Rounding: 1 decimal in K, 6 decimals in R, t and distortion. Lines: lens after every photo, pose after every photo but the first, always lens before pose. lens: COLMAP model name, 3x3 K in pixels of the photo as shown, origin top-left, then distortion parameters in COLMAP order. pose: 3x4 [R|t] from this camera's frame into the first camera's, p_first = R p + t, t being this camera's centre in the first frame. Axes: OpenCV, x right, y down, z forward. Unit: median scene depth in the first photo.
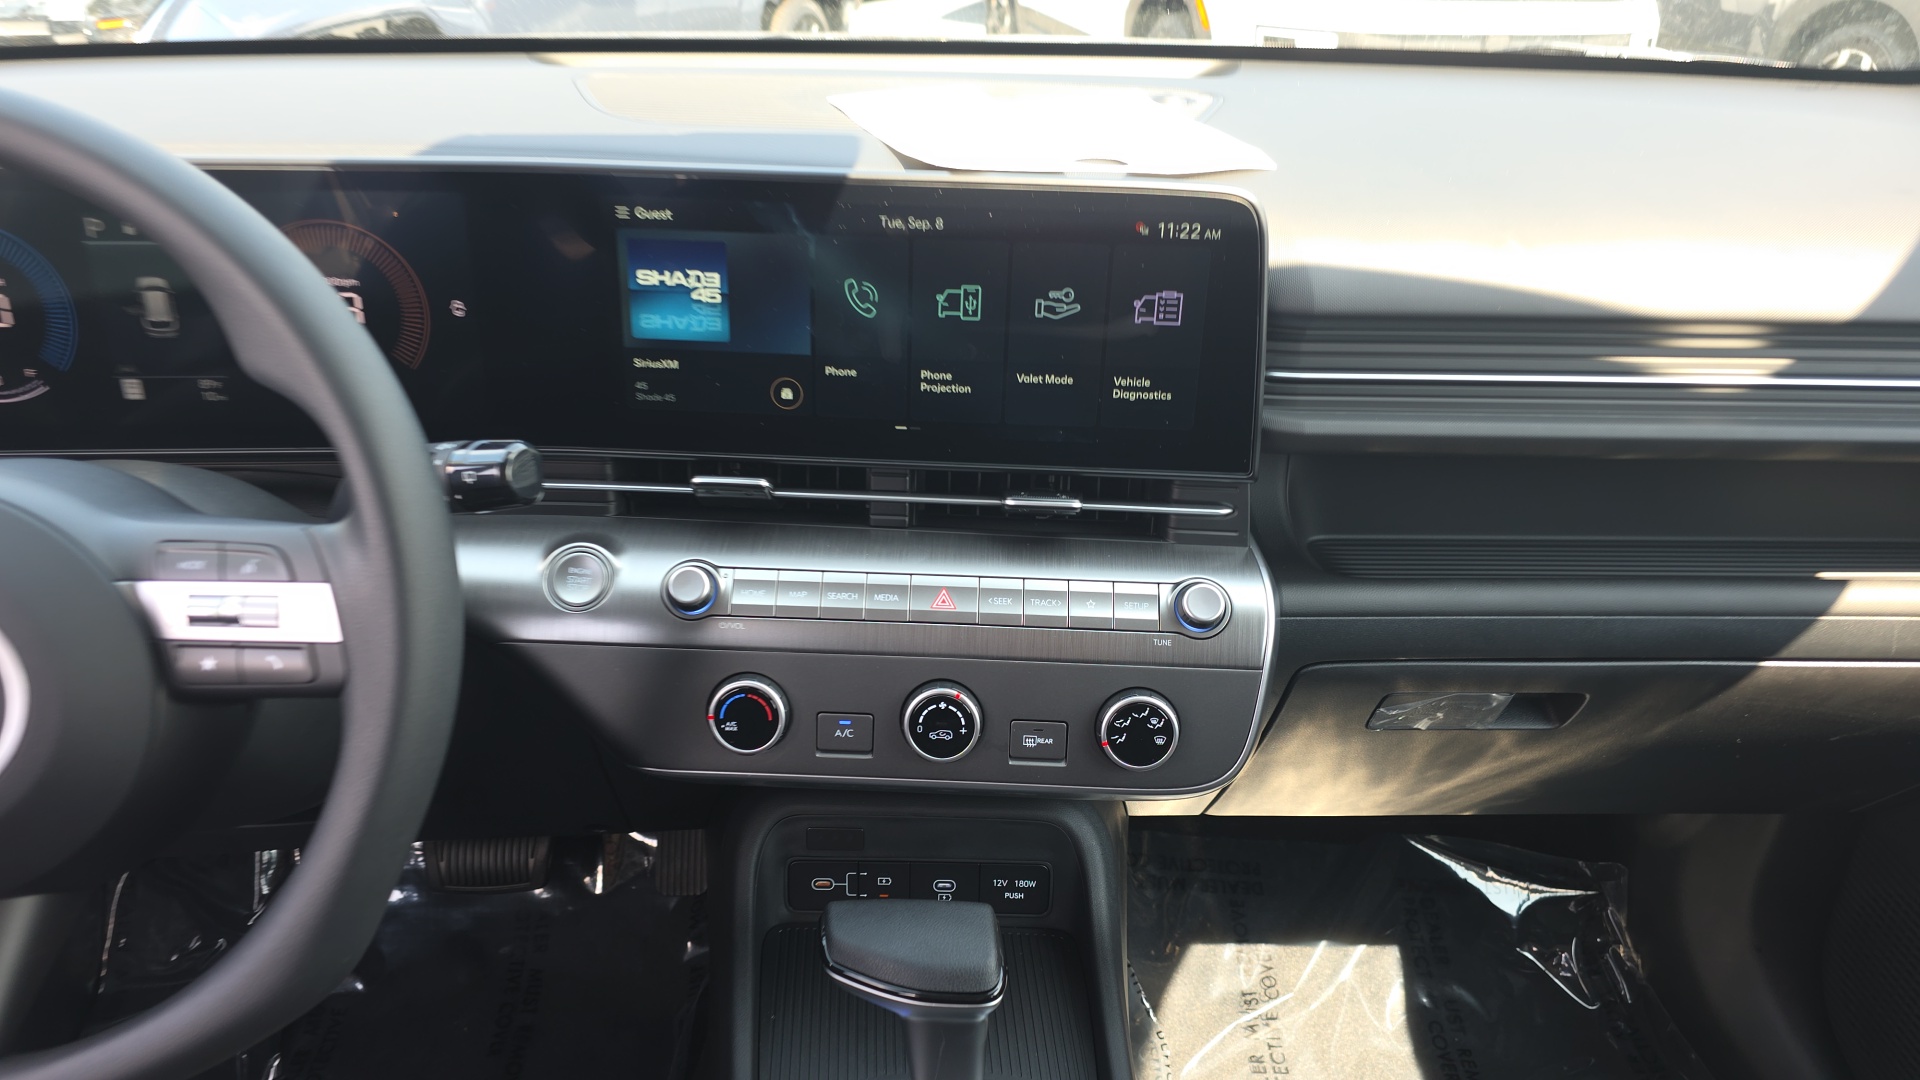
lens RADIAL K [[1312.8, 0, 923.6], [0, 1312.8, 562.8], [0, 0, 1]] dist [0.088331, -0.132668]
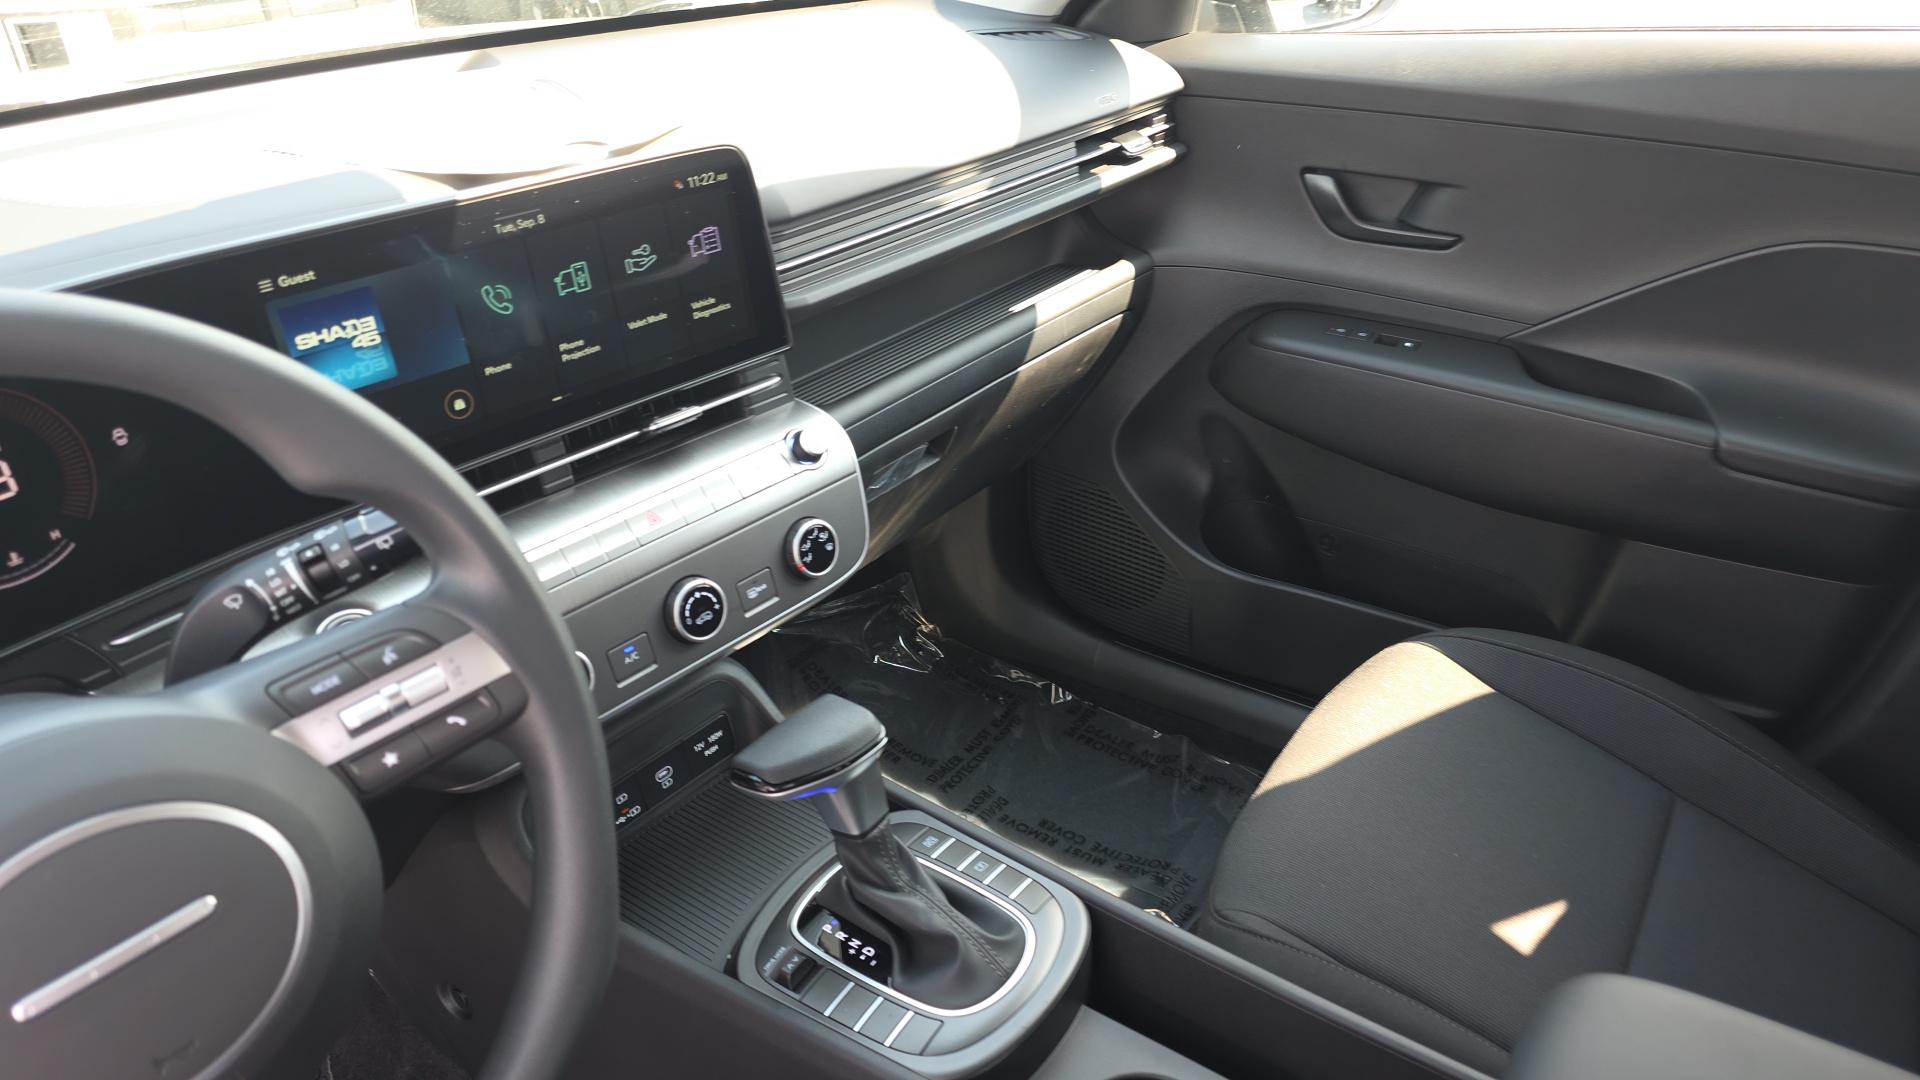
lens RADIAL K [[1297.9, 0, 958.9], [0, 1297.9, 547.1], [0, 0, 1]] dist [0.044894, -0.046423]
pose [[0.616887, -0.411619, 0.670835, -0.628150], [0.390197, 0.900165, 0.193517, -0.070759], [-0.683518, 0.142379, 0.715913, -0.041498]]
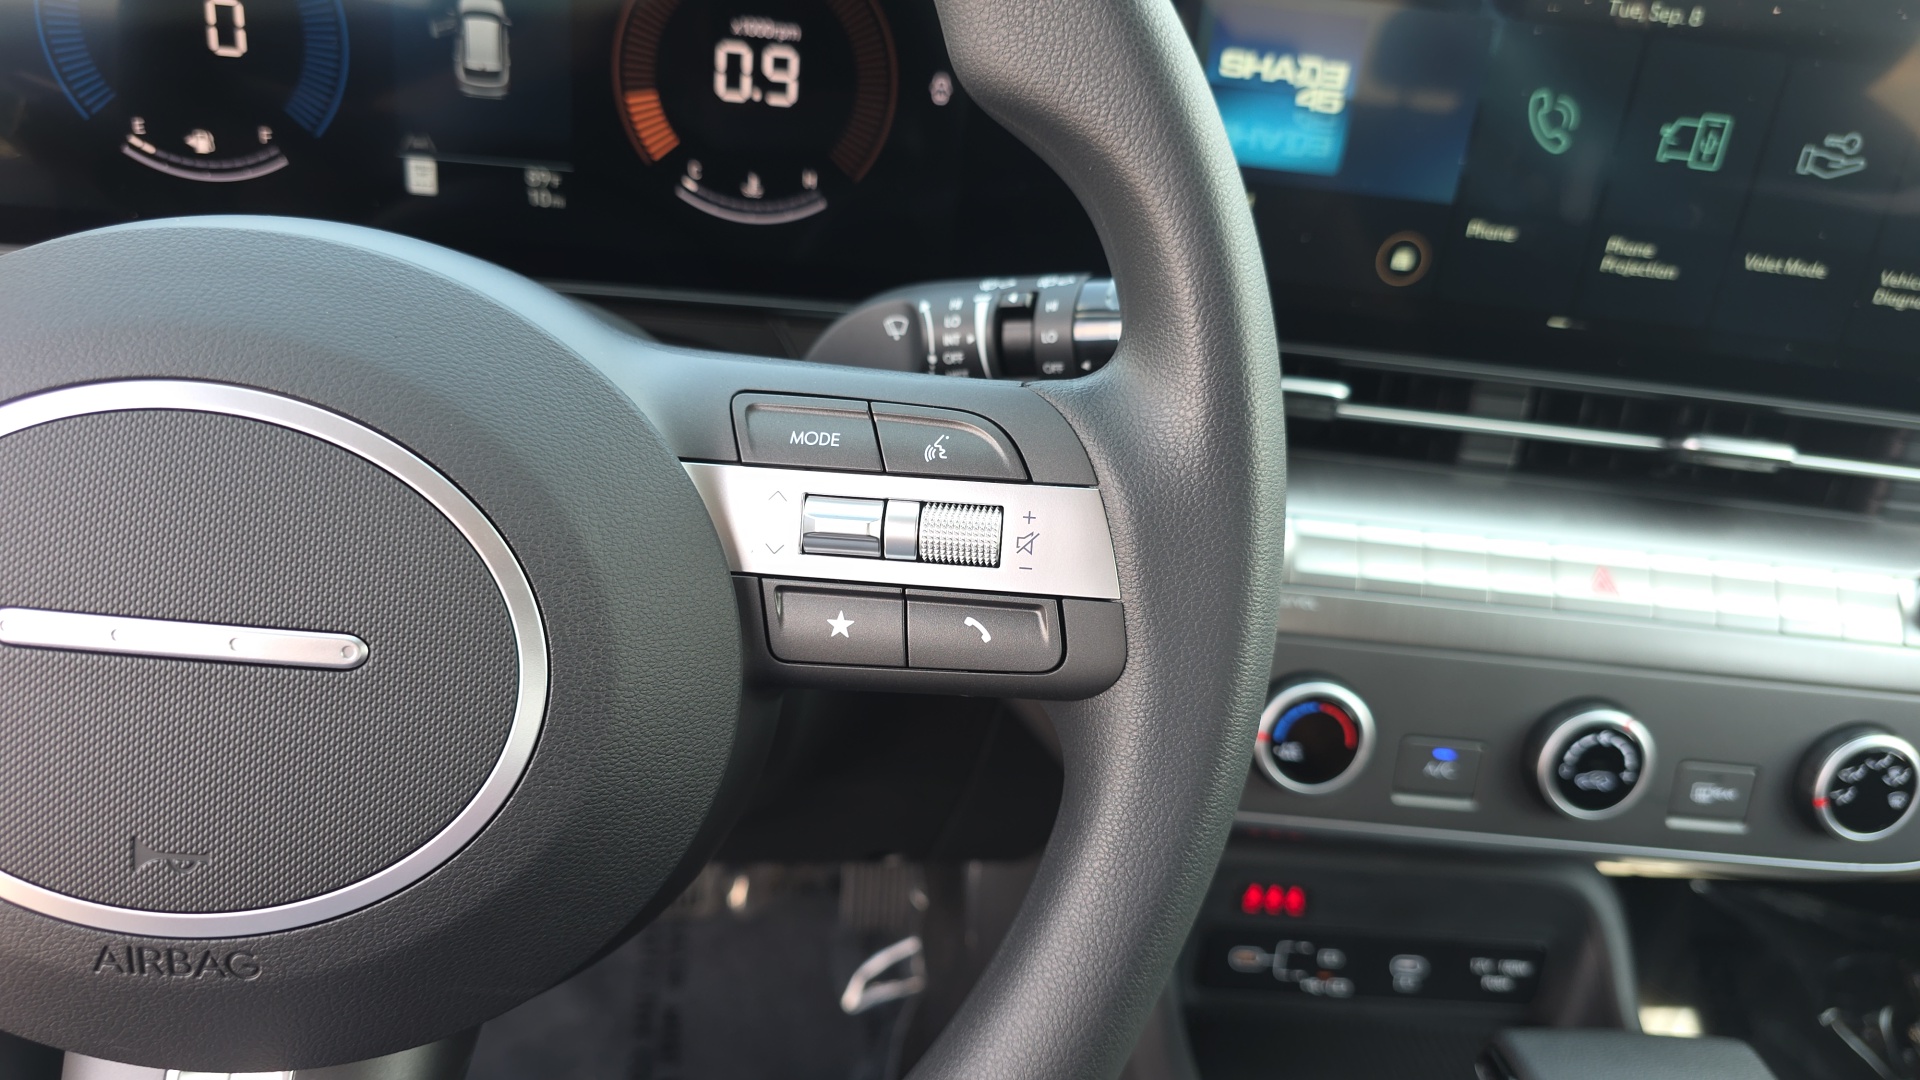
lens RADIAL K [[1362.2, 0, 938.8], [0, 1362.2, 560.9], [0, 0, 1]] dist [0.026217, -0.058855]
pose [[0.995178, 0.059589, 0.077912, -0.386248], [-0.061176, 0.997962, 0.018144, 0.025849], [-0.076672, -0.022823, 0.996795, 0.324874]]
